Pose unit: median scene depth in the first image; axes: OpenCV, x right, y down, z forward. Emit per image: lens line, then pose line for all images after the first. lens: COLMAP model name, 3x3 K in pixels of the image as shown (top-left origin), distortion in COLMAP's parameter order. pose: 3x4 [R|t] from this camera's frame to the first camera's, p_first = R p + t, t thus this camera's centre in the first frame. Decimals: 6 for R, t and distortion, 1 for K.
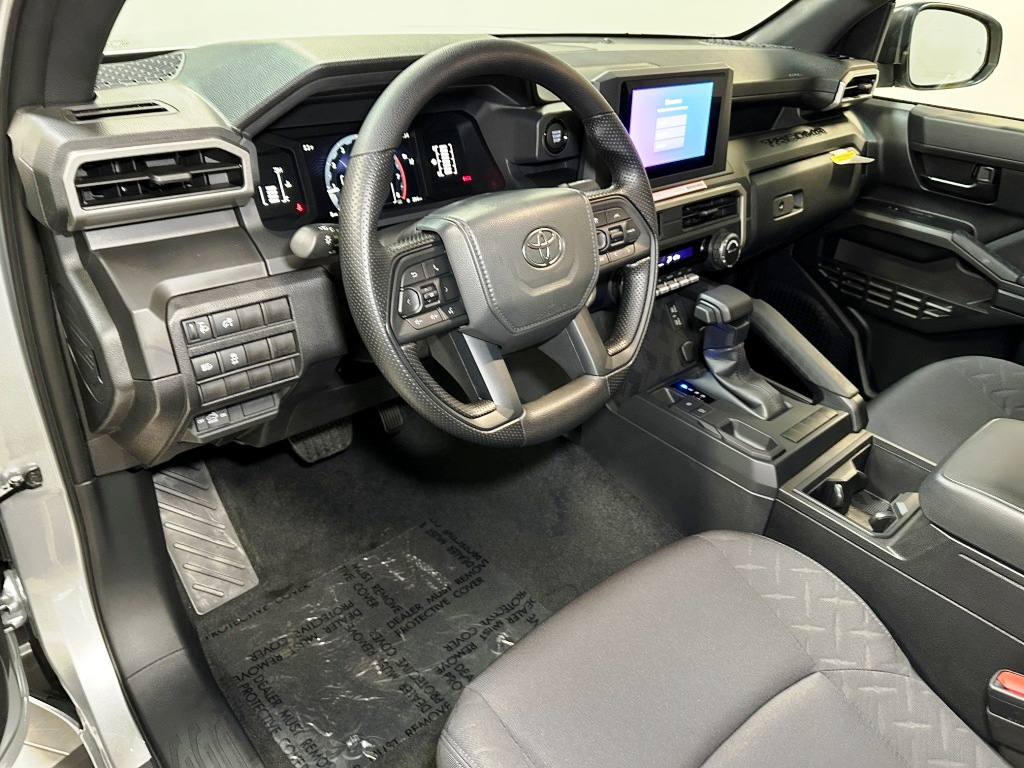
lens RADIAL K [[712.3, 0, 512.0], [0, 712.3, 384.0], [0, 0, 1]] dist [0.153403, -0.265827]
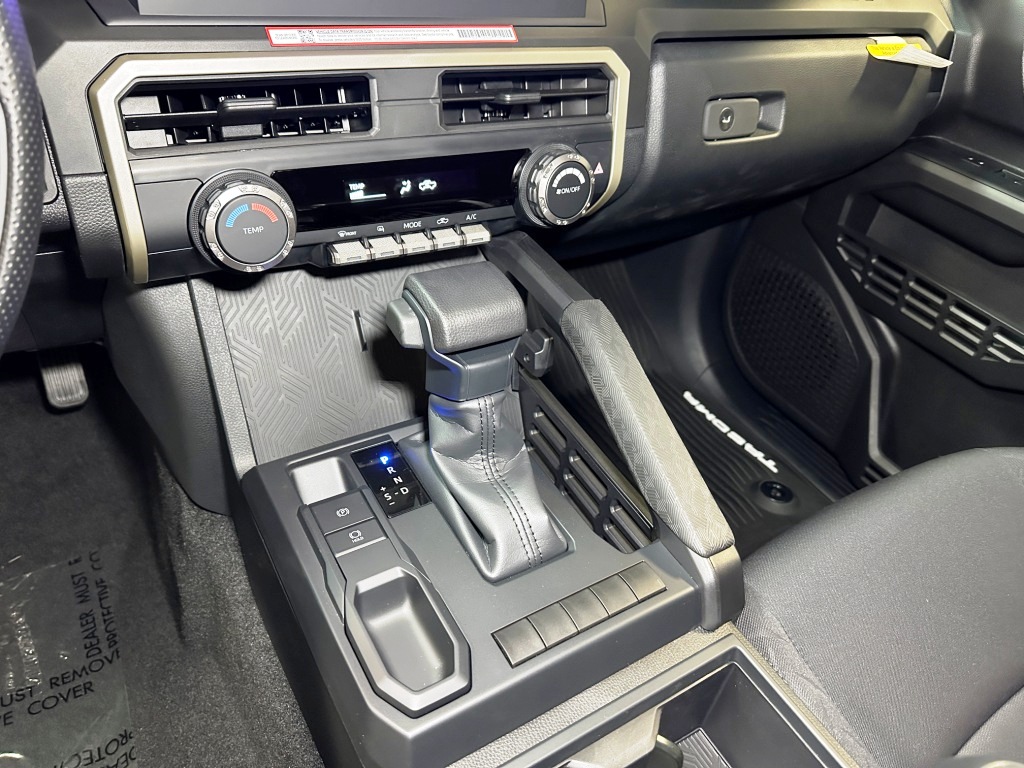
lens RADIAL K [[723.8, 0, 517.2], [0, 723.8, 388.5], [0, 0, 1]] dist [0.078565, -0.110232]
pose [[0.980697, 0.173759, -0.089676, 0.271180], [-0.161306, 0.978140, 0.131233, -0.090678], [0.110519, -0.114234, 0.987287, 0.399736]]
